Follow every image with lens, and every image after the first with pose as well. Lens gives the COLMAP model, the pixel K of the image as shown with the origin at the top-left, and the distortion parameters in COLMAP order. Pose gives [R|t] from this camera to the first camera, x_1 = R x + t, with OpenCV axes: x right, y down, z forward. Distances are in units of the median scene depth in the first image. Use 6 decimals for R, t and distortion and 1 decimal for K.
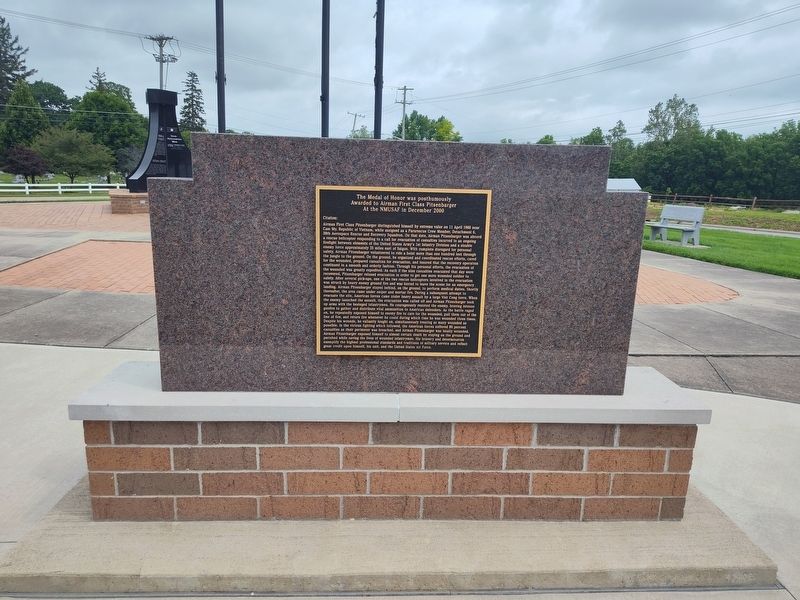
lens RADIAL K [[562.4, 0, 397.8], [0, 562.4, 301.0], [0, 0, 1]] dist [0.020810, -0.003410]
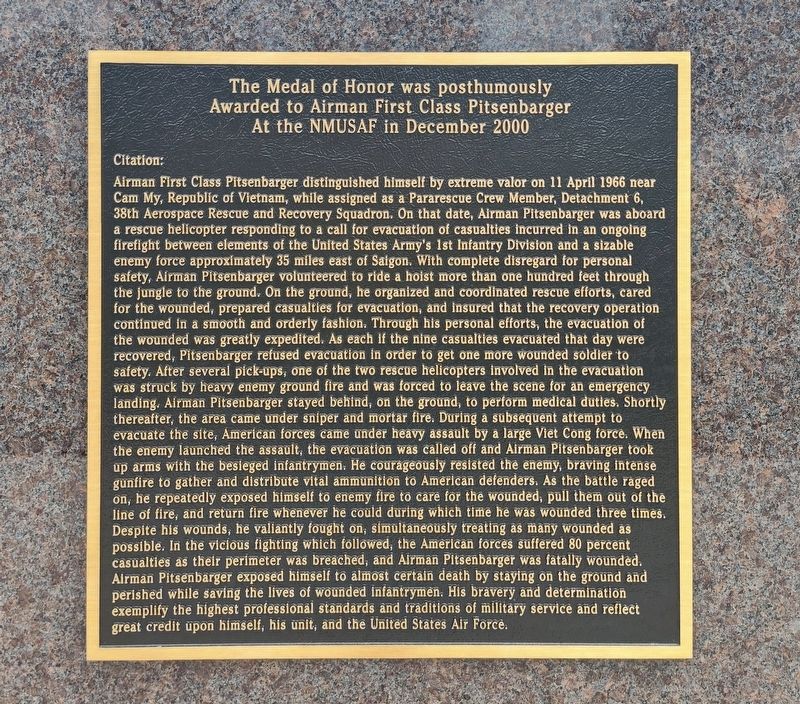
lens RADIAL K [[607.1, 0, 400.5], [0, 607.1, 351.6], [0, 0, 1]] dist [-0.014613, 0.006375]
pose [[0.998960, -0.027485, 0.036375, 0.000917], [0.025248, 0.997842, 0.060609, -0.065958], [-0.037963, -0.059628, 0.997499, 0.694926]]
